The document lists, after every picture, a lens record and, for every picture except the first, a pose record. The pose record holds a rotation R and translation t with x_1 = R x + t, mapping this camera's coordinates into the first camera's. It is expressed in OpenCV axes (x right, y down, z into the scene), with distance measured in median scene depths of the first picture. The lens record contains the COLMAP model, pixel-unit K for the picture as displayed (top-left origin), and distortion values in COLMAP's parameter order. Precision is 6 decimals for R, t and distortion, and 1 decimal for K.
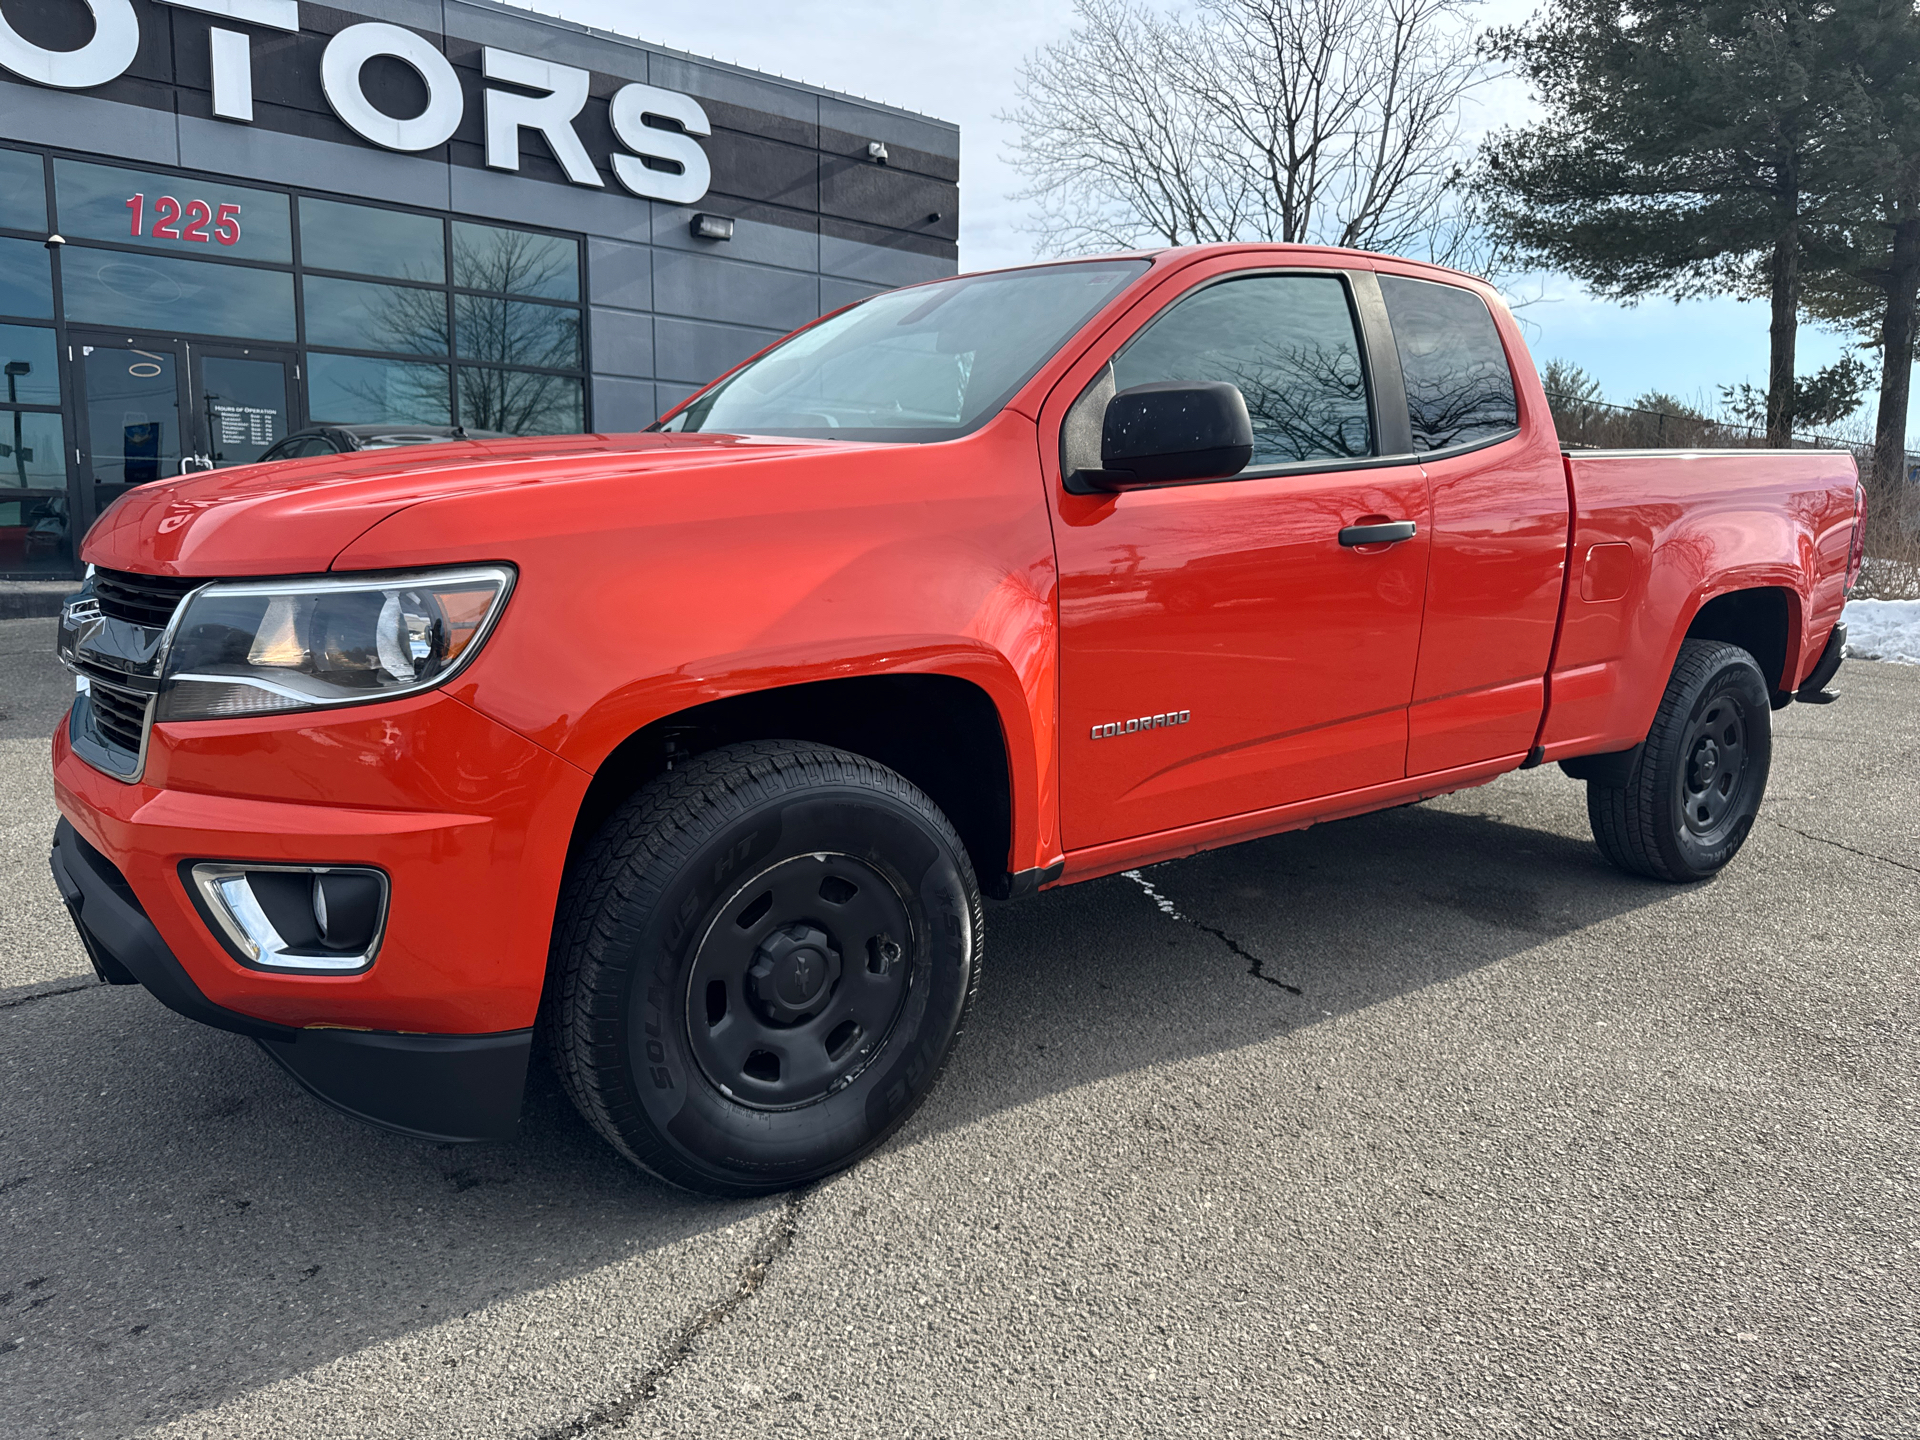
lens RADIAL K [[1376.6, 0, 973.0], [0, 1376.6, 720.7], [0, 0, 1]] dist [0.021826, -0.028280]
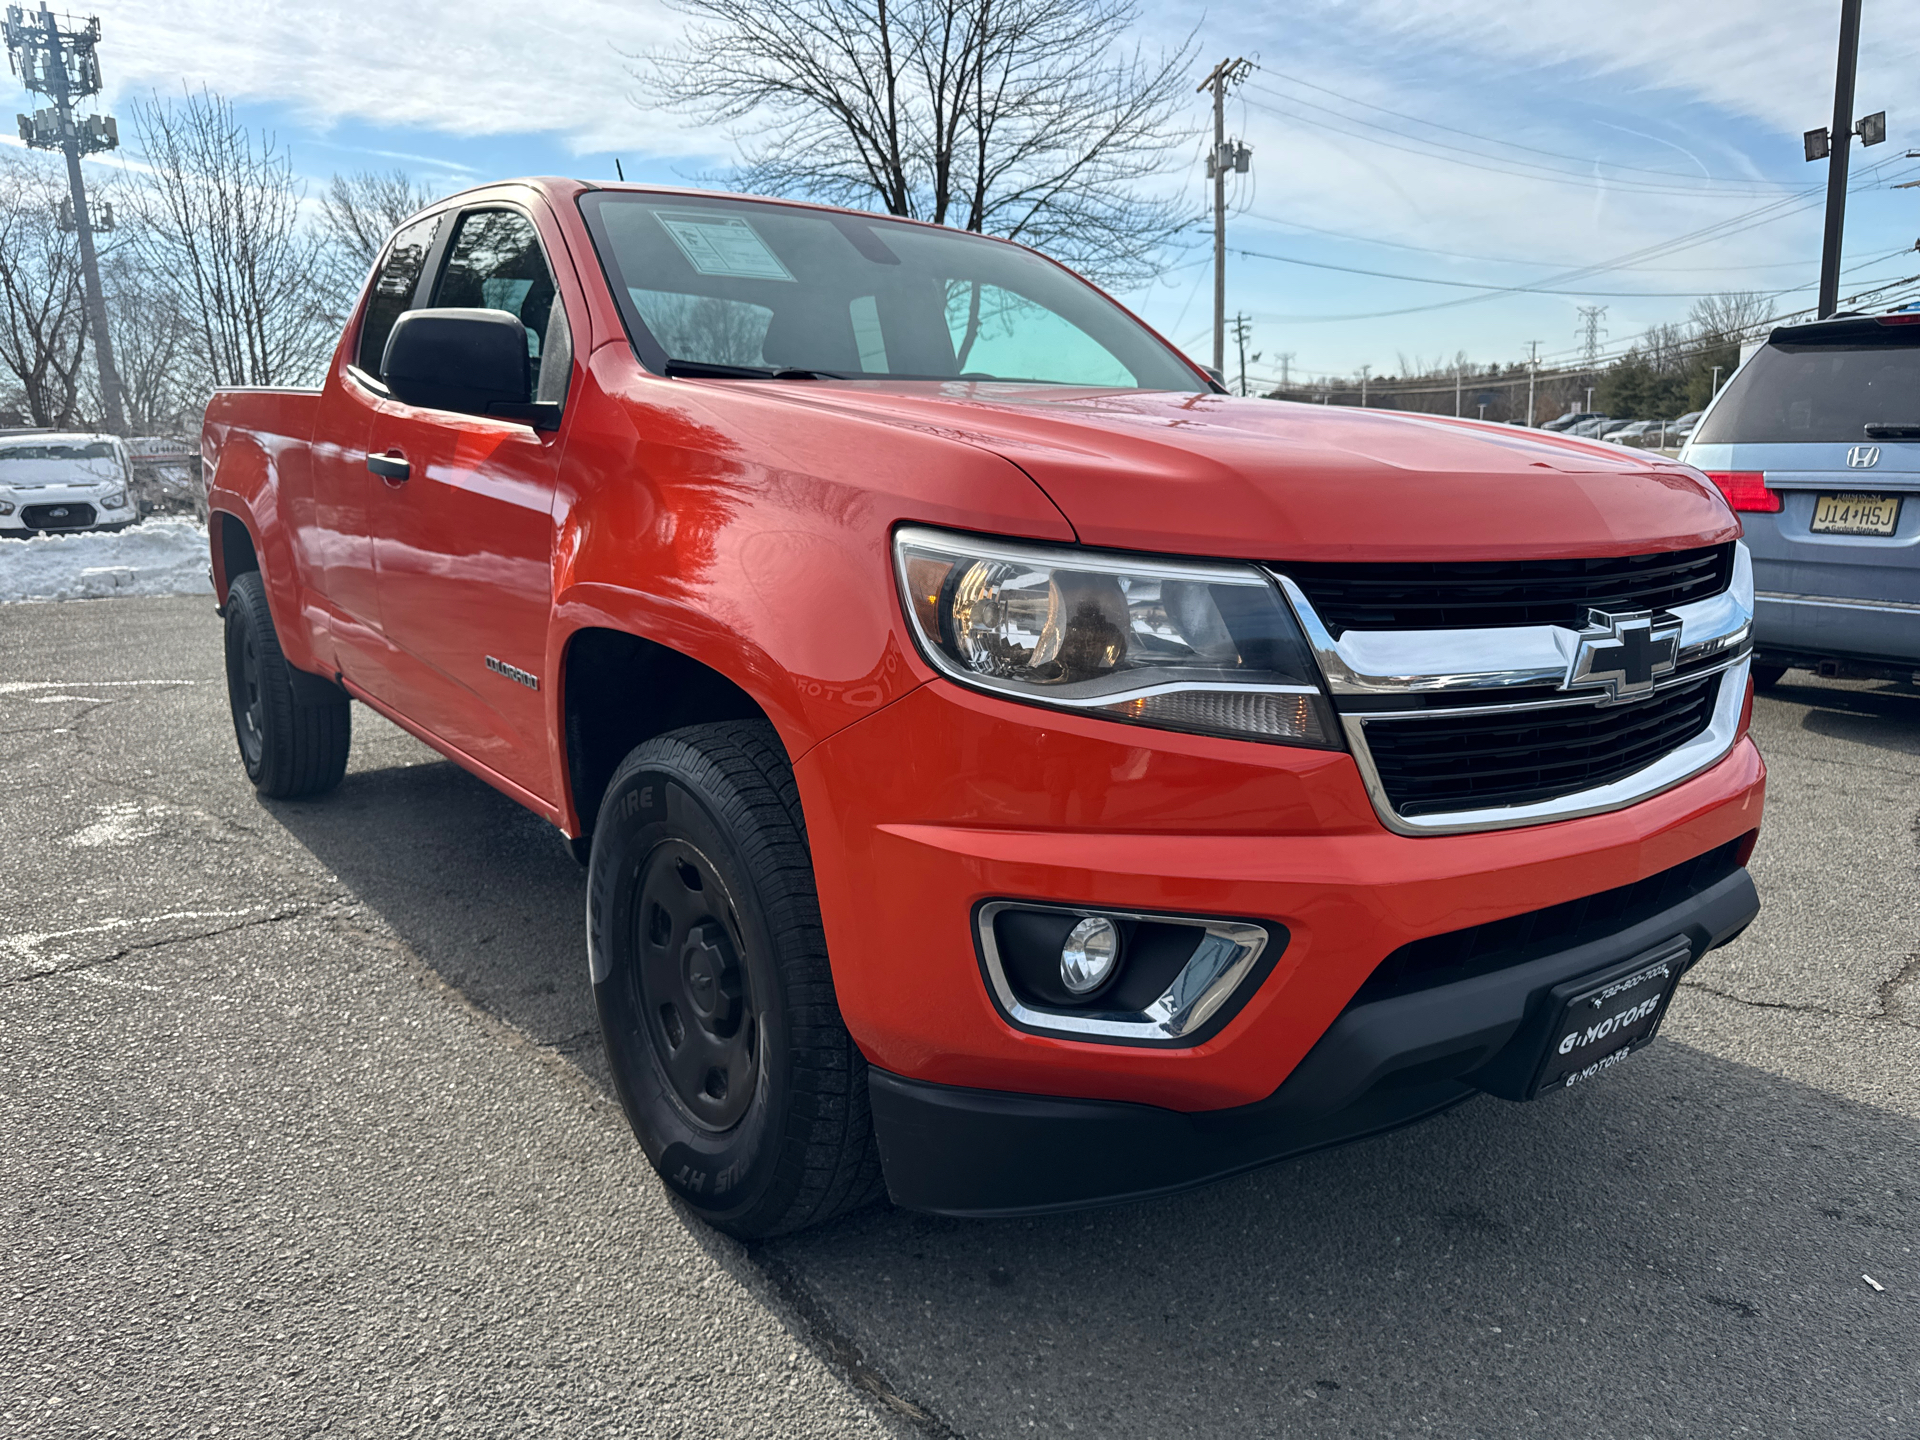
lens RADIAL K [[1376.6, 0, 960.5], [0, 1376.6, 712.8], [0, 0, 1]] dist [0.021826, -0.028280]
pose [[0.005306, -0.209482, 0.977798, -0.204563], [0.165762, 0.964468, 0.205727, -0.036373], [-0.986151, 0.160991, 0.039842, 0.194386]]
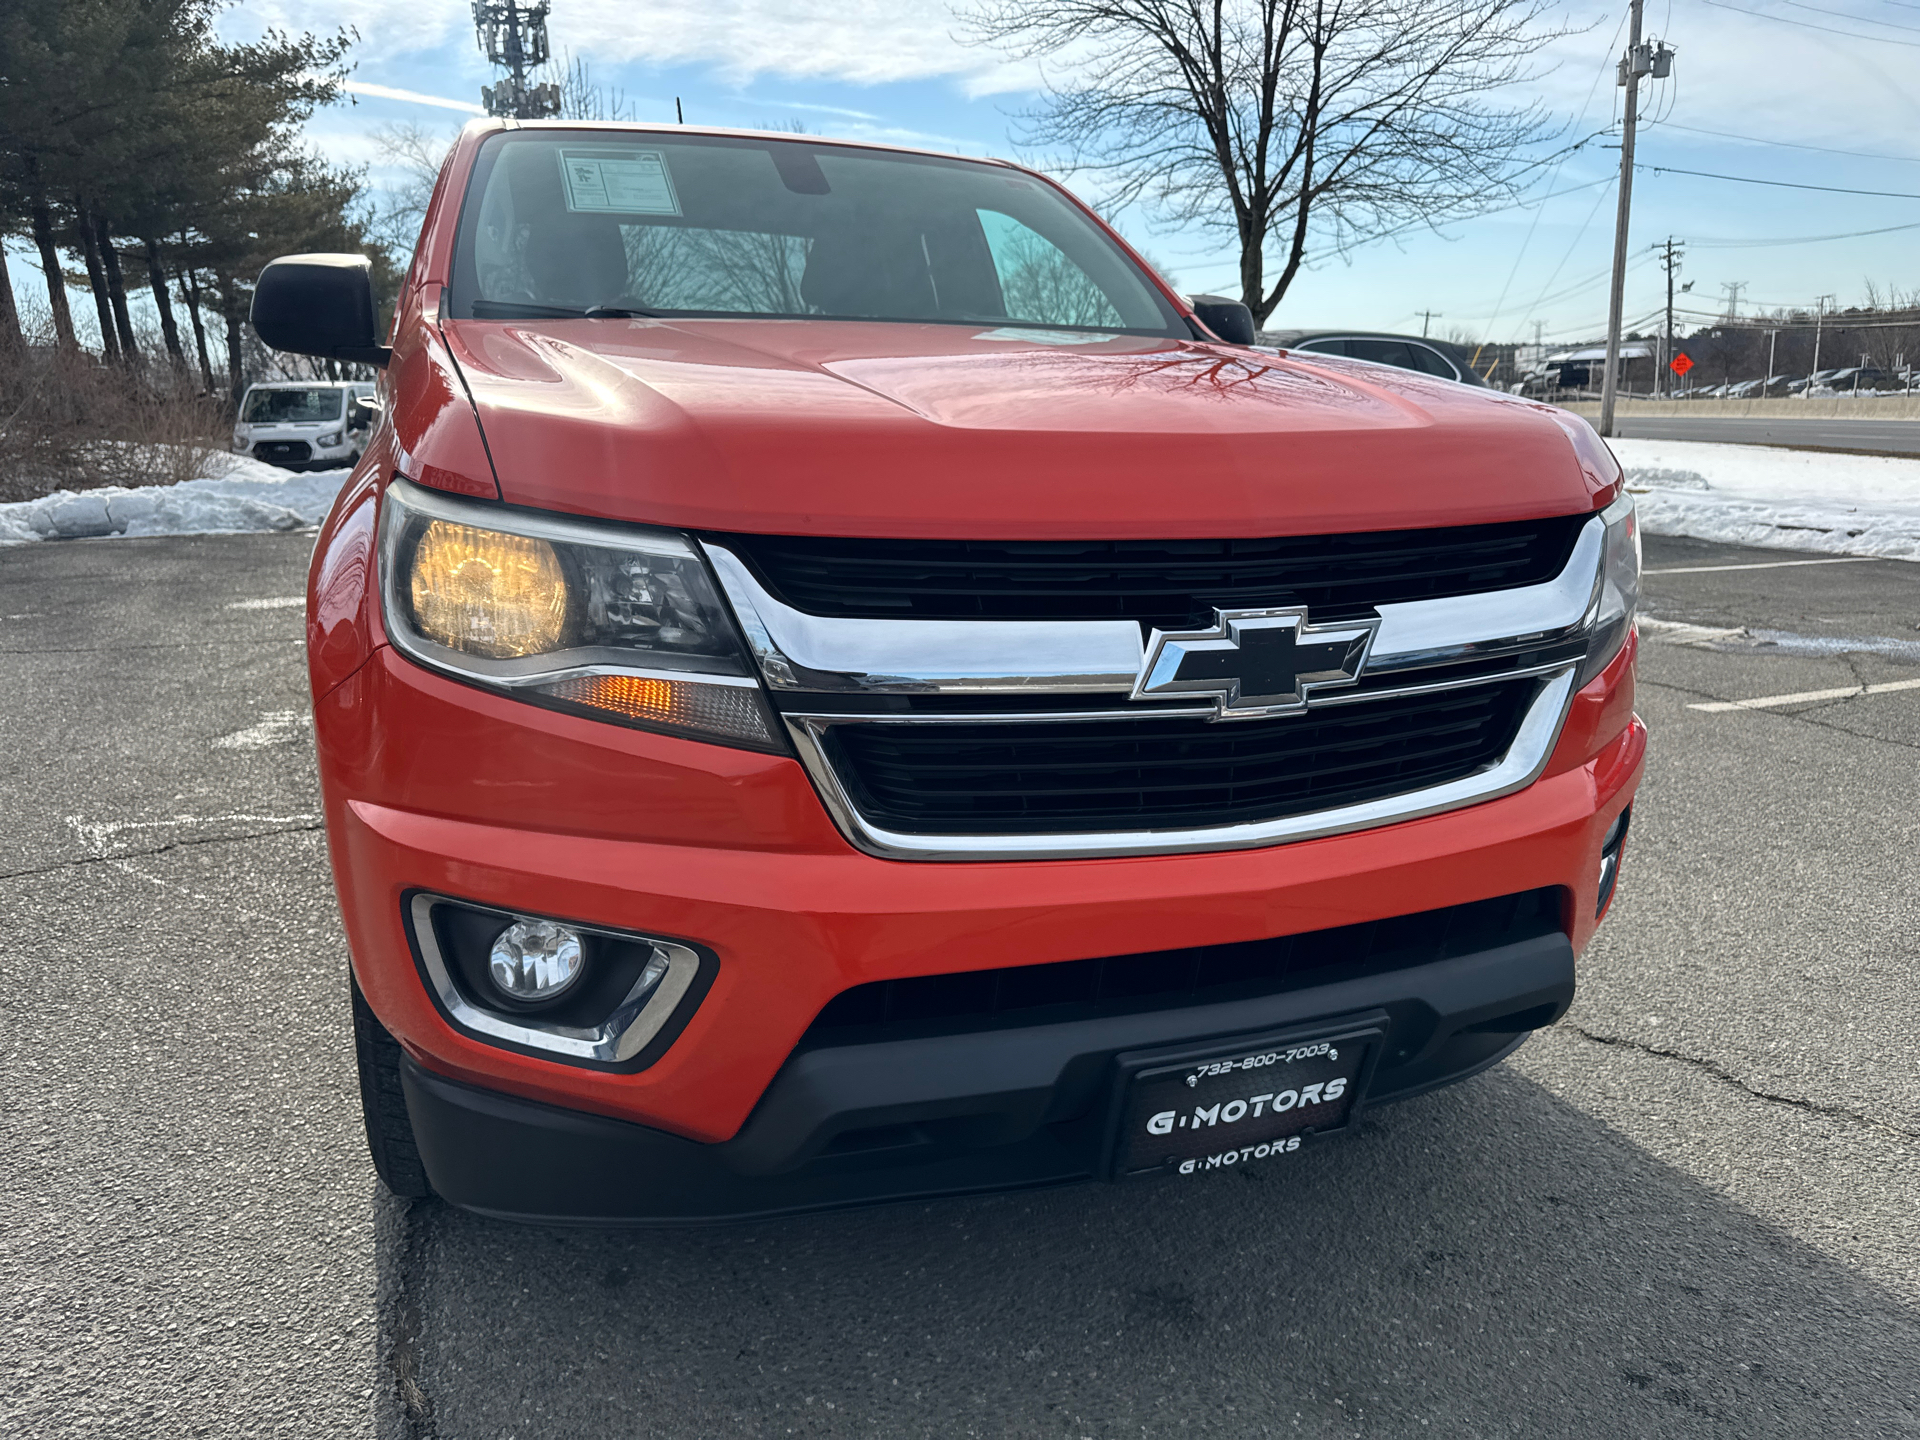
lens RADIAL K [[1376.6, 0, 955.2], [0, 1376.6, 722.1], [0, 0, 1]] dist [0.021826, -0.028280]
pose [[0.278502, -0.245348, 0.928569, -0.184064], [0.162475, 0.964922, 0.206223, -0.026910], [-0.946593, 0.093436, 0.308596, 0.137005]]
